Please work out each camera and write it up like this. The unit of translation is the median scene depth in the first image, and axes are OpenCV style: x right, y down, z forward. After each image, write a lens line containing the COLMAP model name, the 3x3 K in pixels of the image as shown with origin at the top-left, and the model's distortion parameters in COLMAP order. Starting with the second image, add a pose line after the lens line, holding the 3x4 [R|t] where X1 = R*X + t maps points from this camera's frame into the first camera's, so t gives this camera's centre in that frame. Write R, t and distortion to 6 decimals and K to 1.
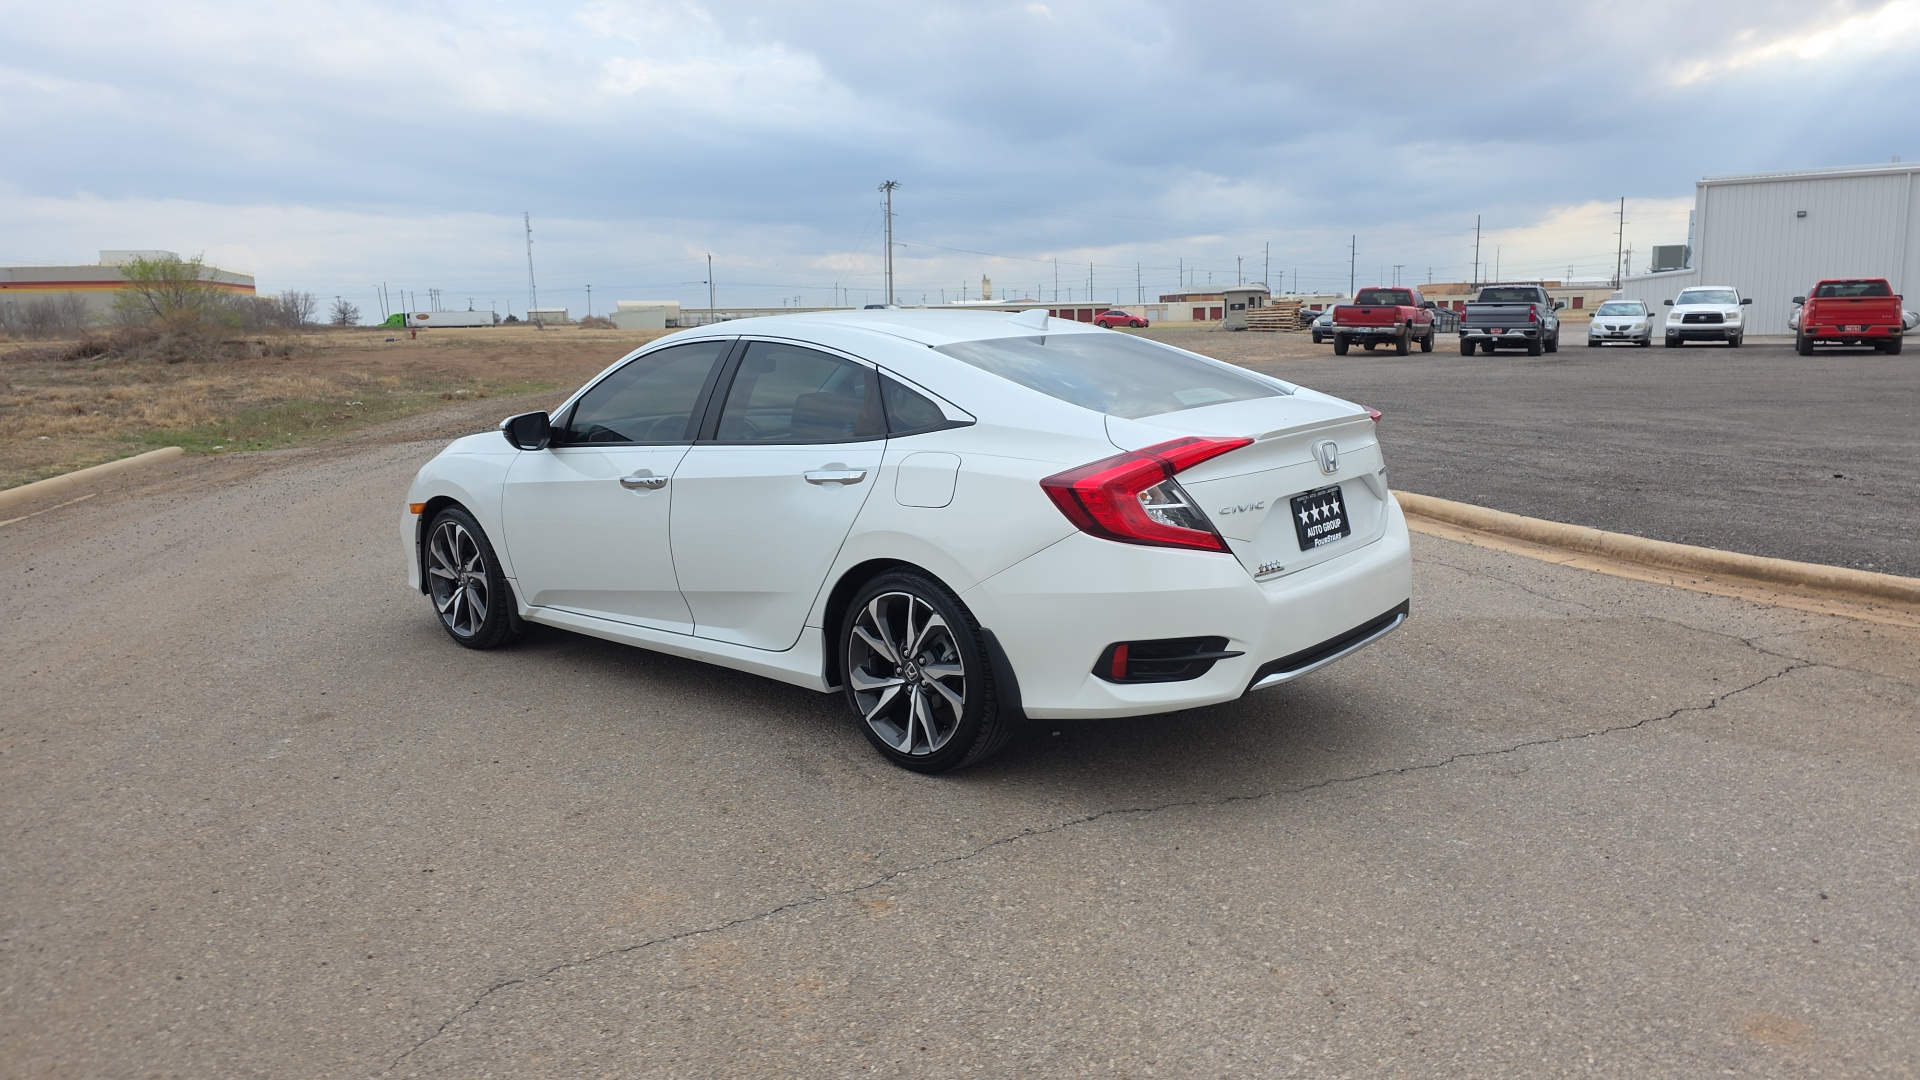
lens RADIAL K [[1383.3, 0, 1023.7], [0, 1383.3, 520.2], [0, 0, 1]] dist [0.061844, -0.016502]
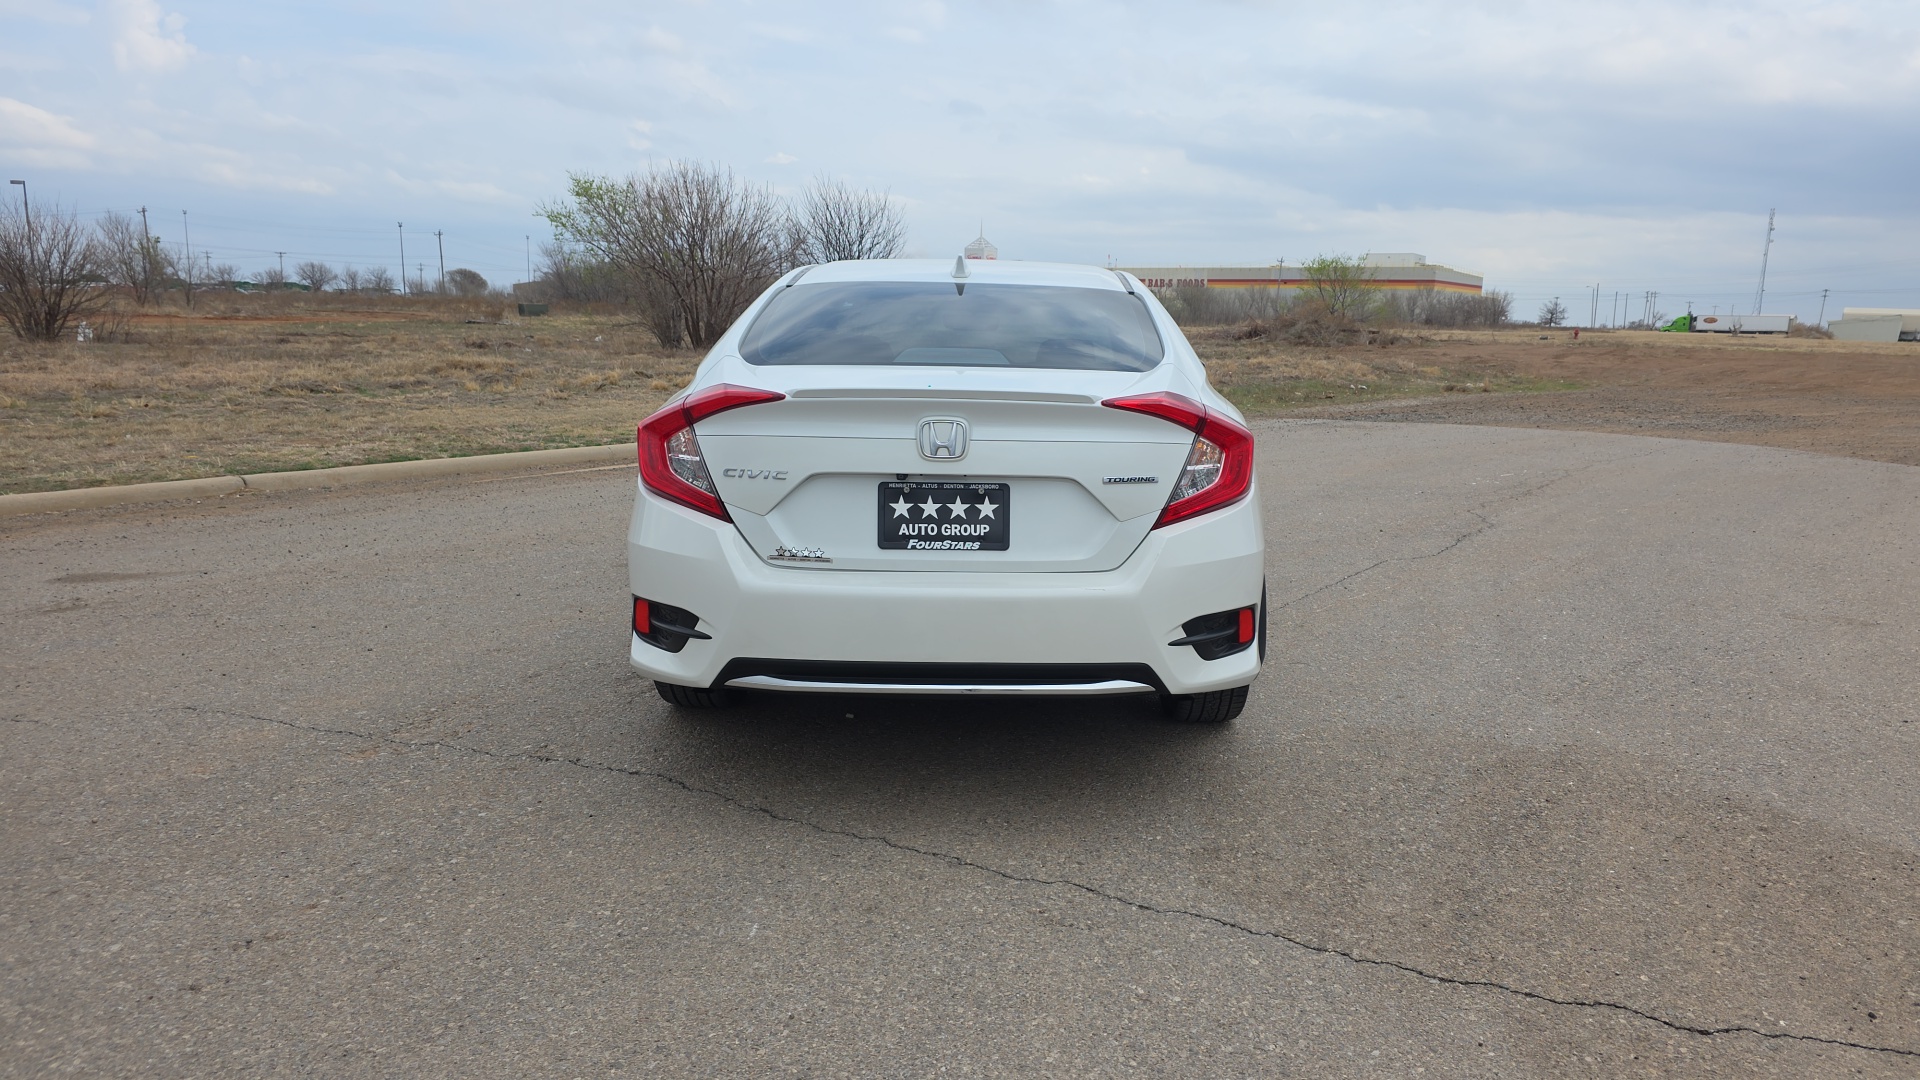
lens RADIAL K [[1364.1, 0, 965.9], [0, 1364.1, 554.5], [0, 0, 1]] dist [0.026839, -0.014006]
pose [[0.606961, 0.177791, -0.774589, 0.121785], [-0.159624, 0.982066, 0.100333, -0.008872], [0.778536, 0.062745, 0.624455, 0.079034]]
